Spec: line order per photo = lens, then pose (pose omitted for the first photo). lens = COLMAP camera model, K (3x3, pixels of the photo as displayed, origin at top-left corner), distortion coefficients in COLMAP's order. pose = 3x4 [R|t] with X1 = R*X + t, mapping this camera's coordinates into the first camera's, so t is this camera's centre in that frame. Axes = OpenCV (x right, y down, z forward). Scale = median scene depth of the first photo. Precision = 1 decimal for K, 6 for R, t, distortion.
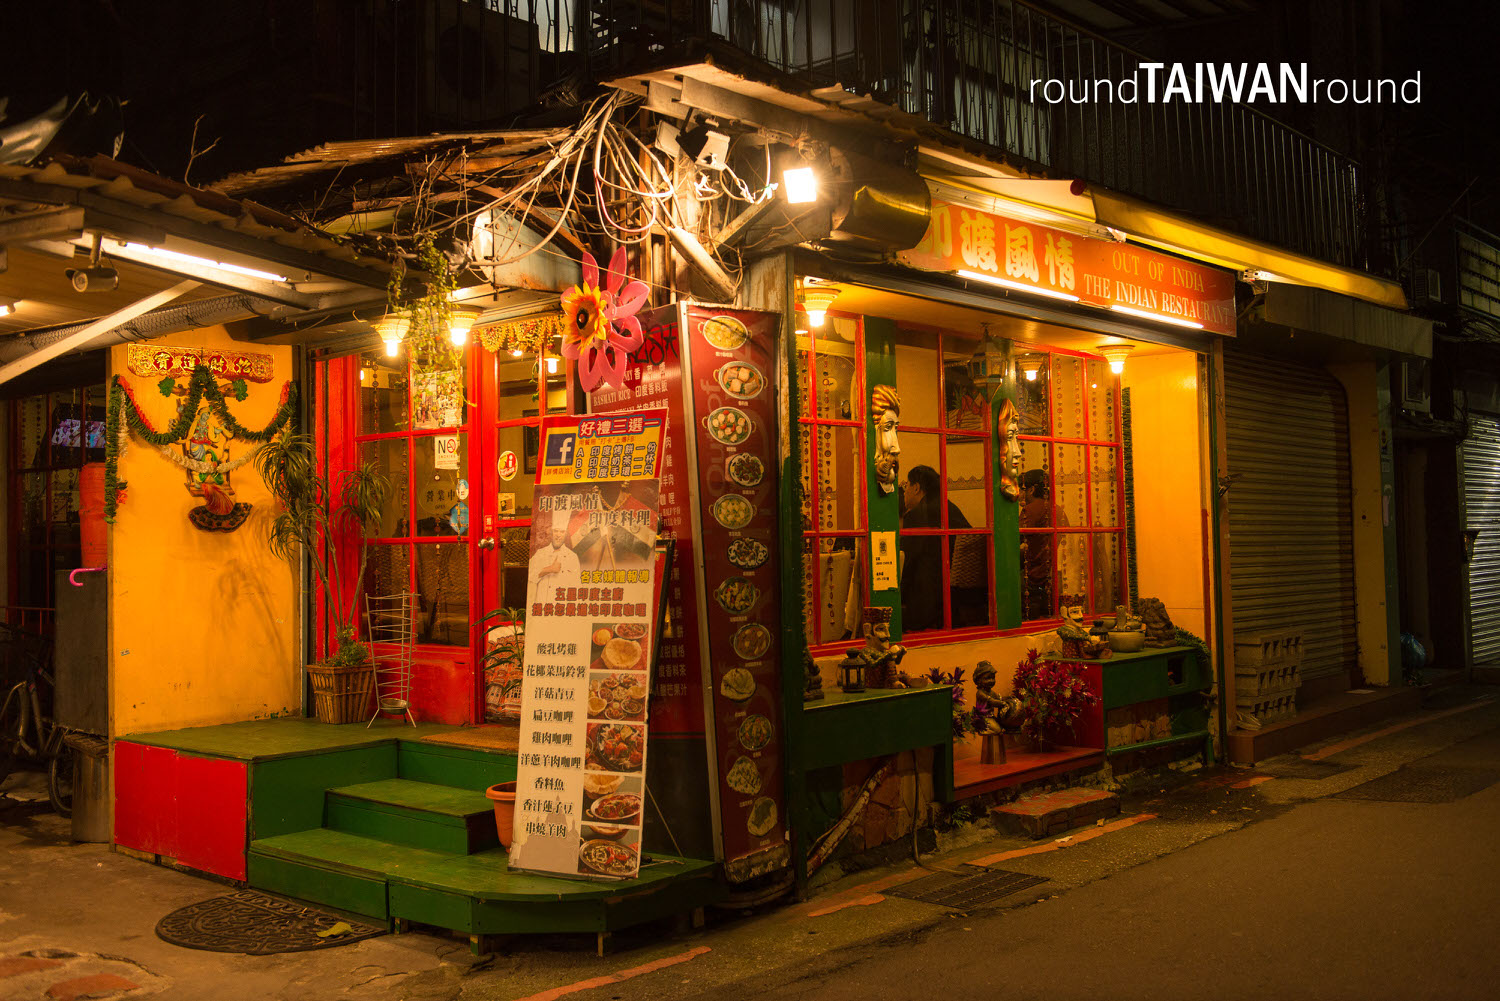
lens RADIAL K [[1509.3, 0, 749.9], [0, 1509.3, 493.9], [0, 0, 1]] dist [0.006635, 0.000000]
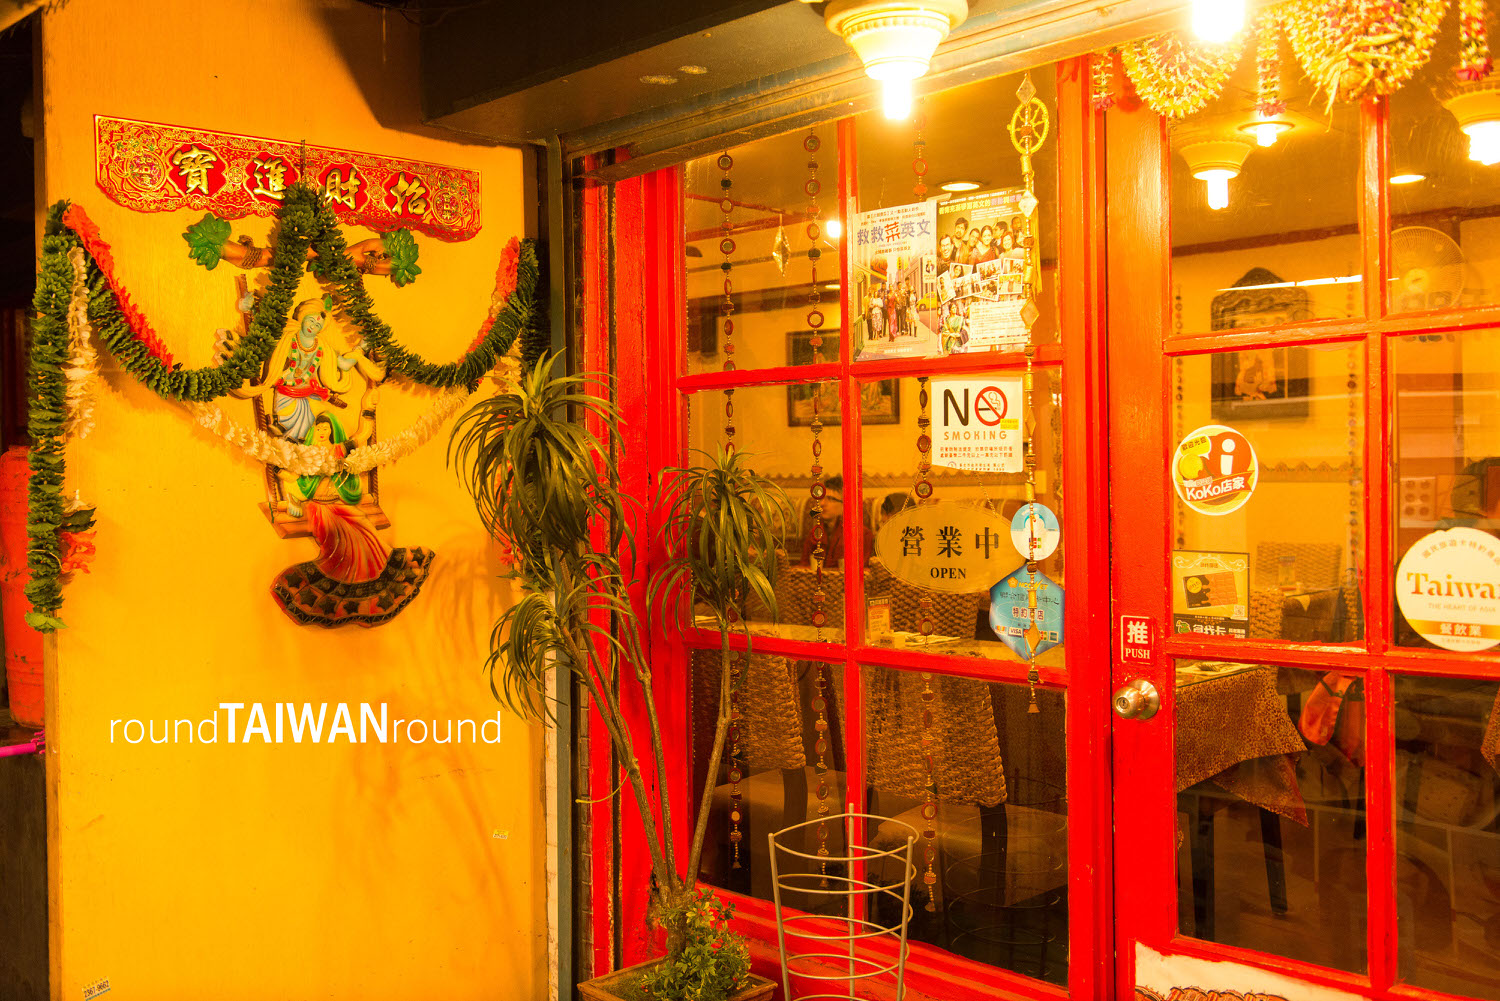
lens RADIAL K [[1449.9, 0, 750.4], [0, 1449.9, 500.8], [0, 0, 1]] dist [0.001717, 0.000000]
pose [[0.997796, 0.007313, -0.065954, -0.227138], [-0.003851, 0.998615, 0.052470, -0.026584], [0.066247, -0.052100, 0.996442, 0.643529]]
